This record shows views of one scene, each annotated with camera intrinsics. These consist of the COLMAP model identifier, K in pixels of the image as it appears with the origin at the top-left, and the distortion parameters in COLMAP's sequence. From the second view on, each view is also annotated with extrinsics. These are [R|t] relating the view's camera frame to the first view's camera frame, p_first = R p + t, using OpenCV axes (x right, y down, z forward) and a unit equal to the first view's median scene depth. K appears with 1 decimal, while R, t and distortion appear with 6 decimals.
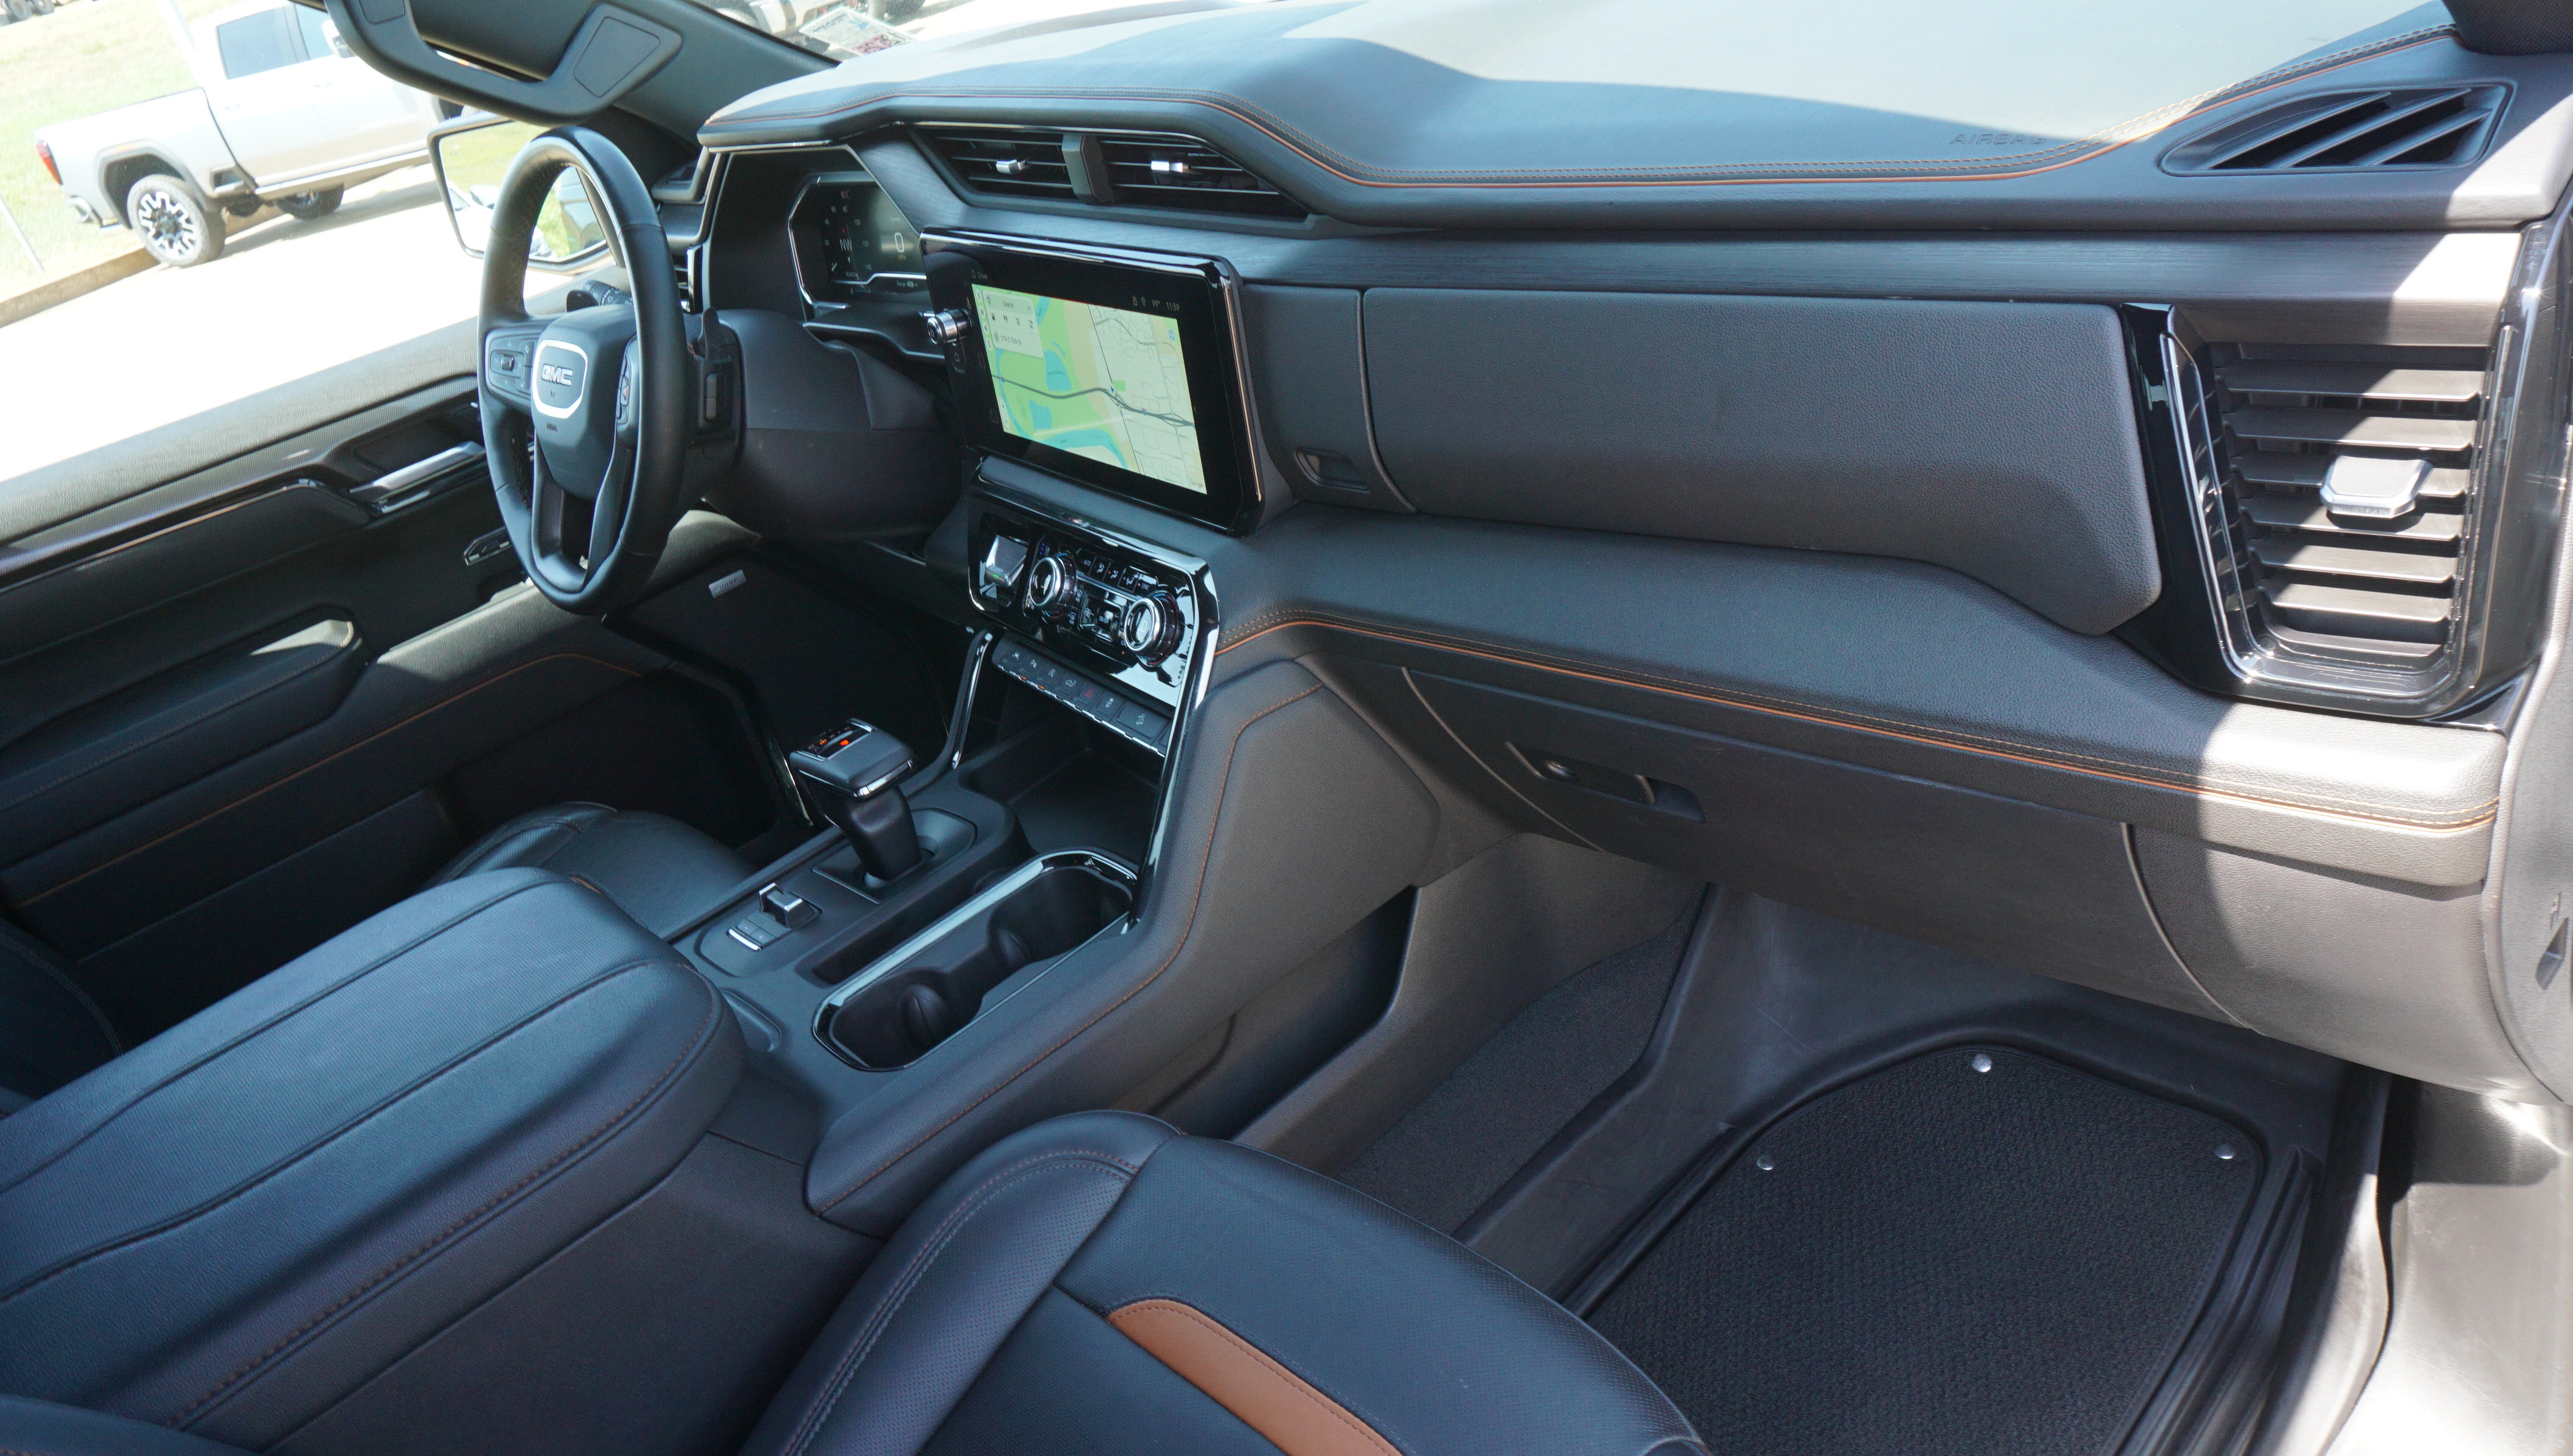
lens RADIAL K [[1734.0, 0, 1283.0], [0, 1734.0, 711.8], [0, 0, 1]] dist [-0.047577, 0.039106]
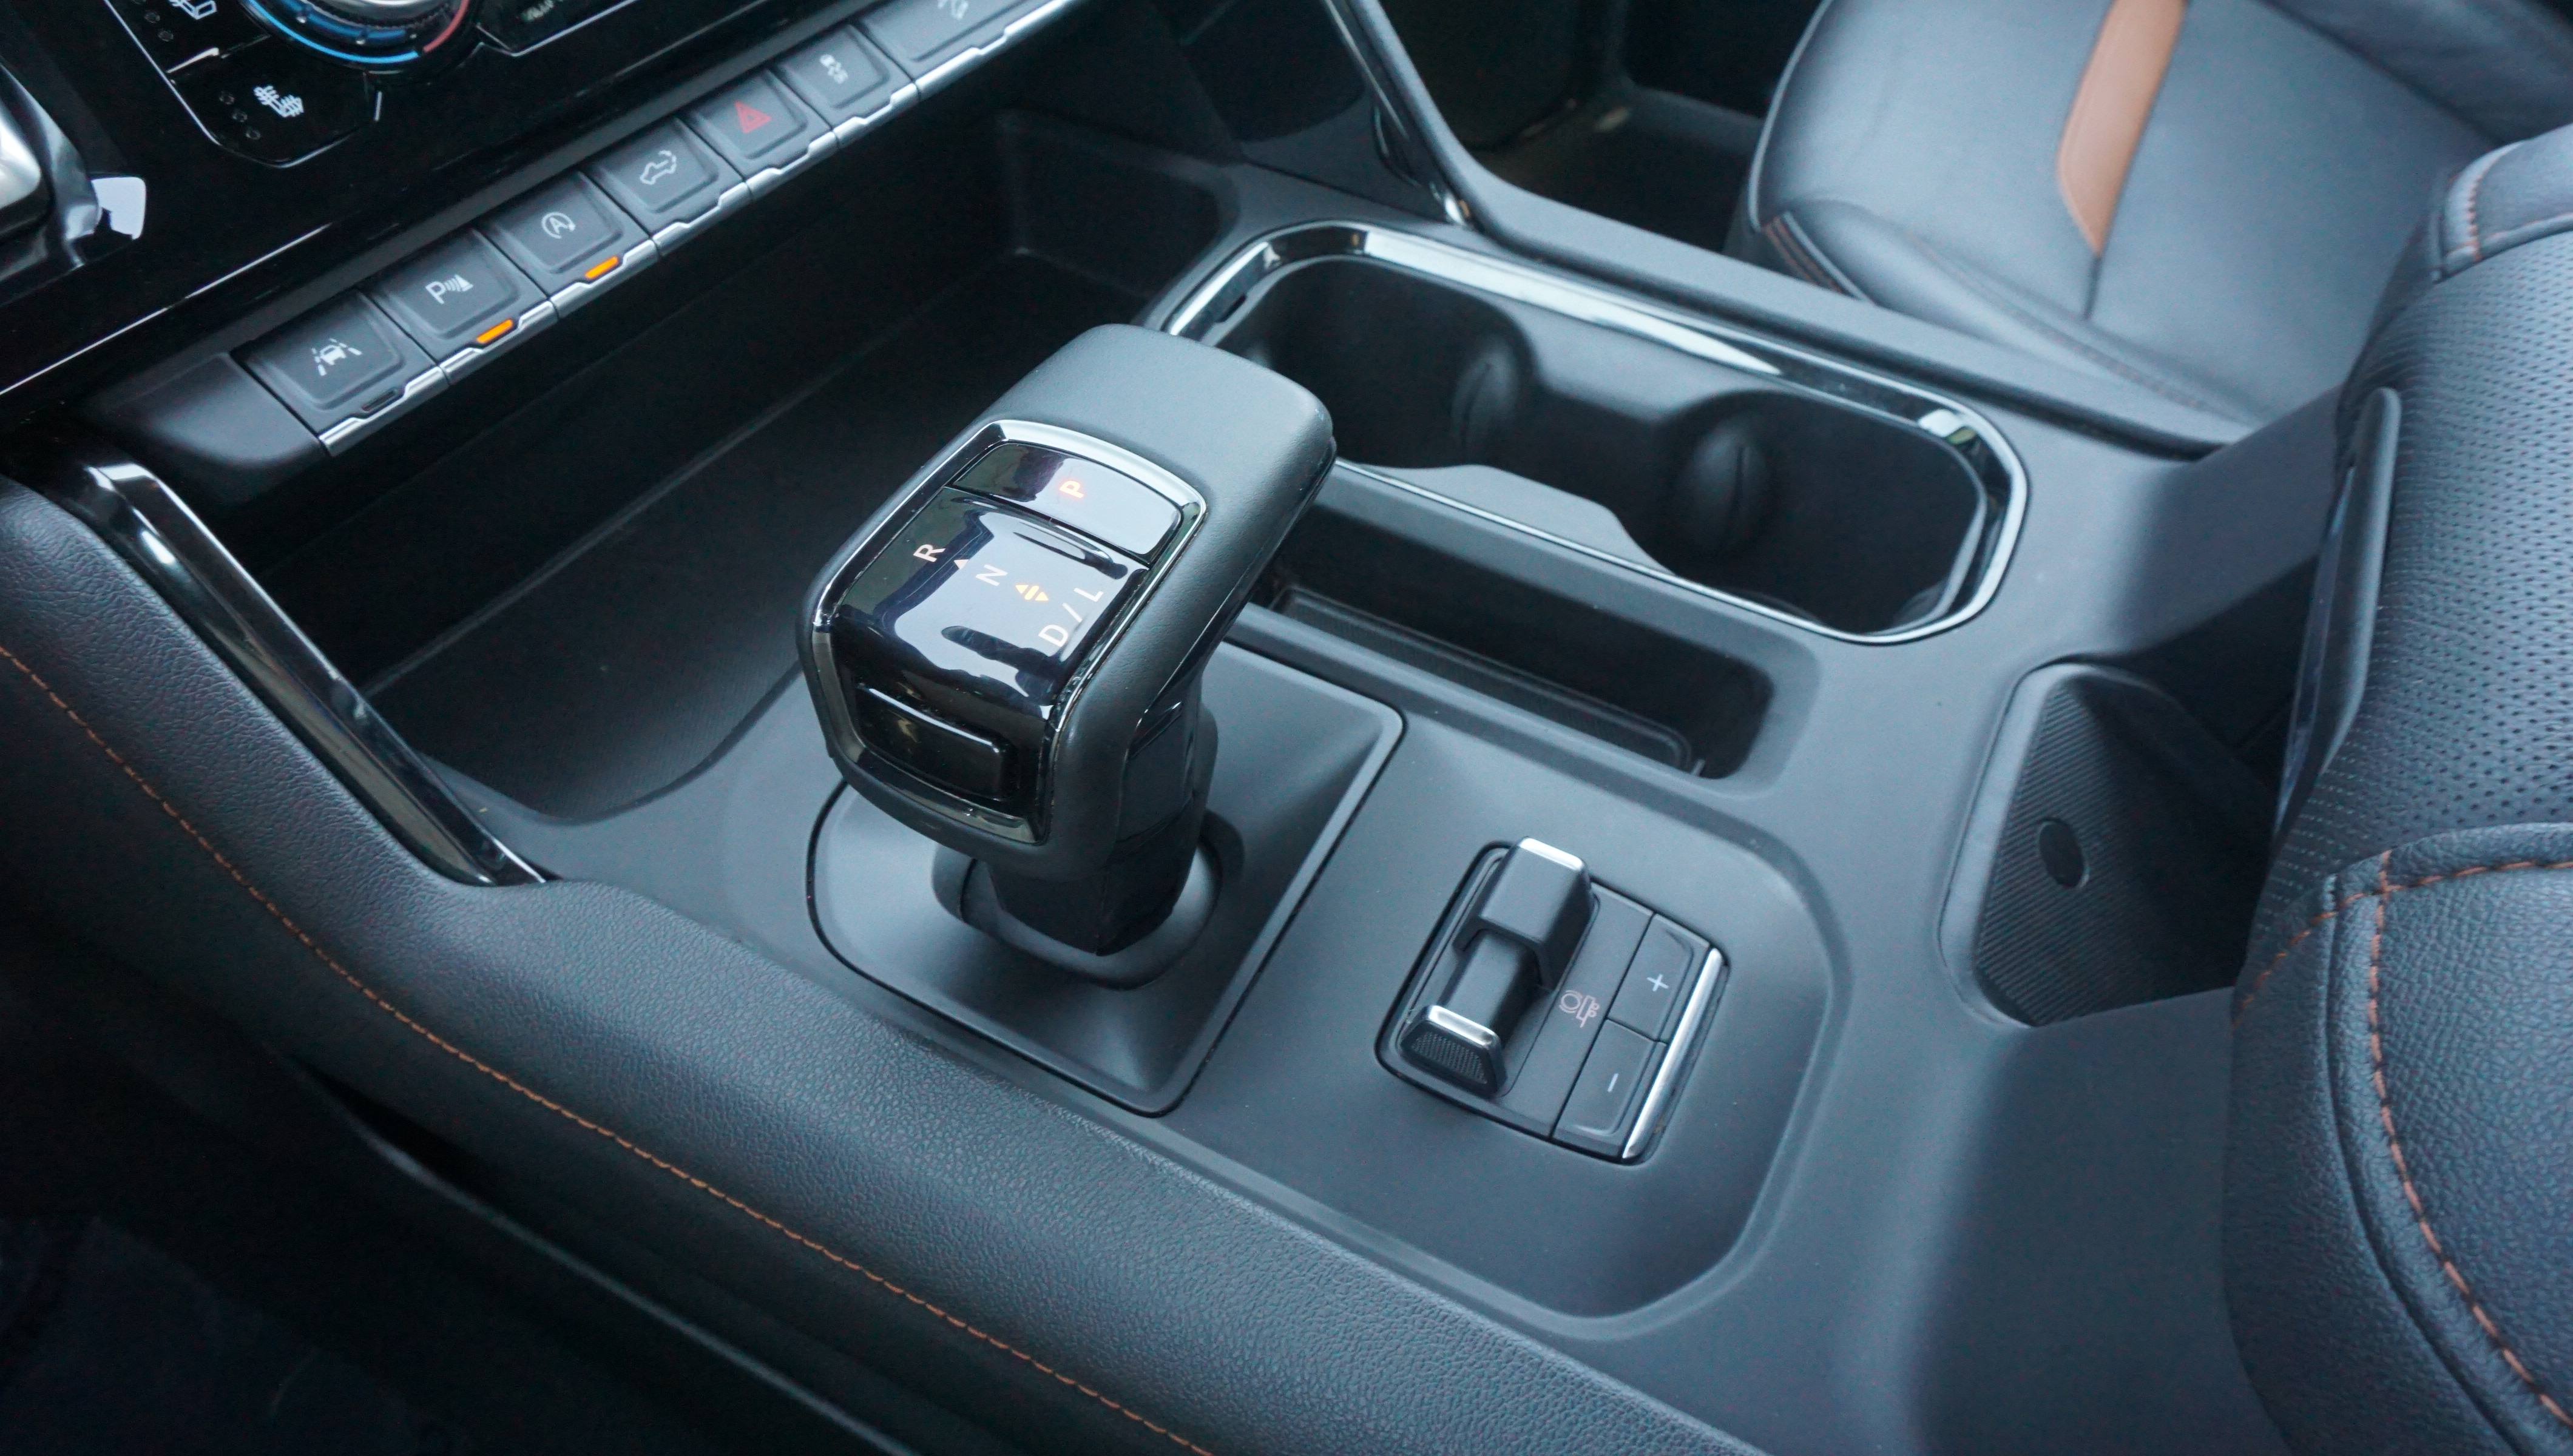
lens RADIAL K [[1734.0, 0, 1284.8], [0, 1734.0, 723.7], [0, 0, 1]] dist [-0.047577, 0.039106]
pose [[-0.322363, -0.547037, 0.772550, -0.445009], [0.493453, 0.599354, 0.630302, -0.094549], [-0.807828, 0.584402, 0.076727, 0.935134]]
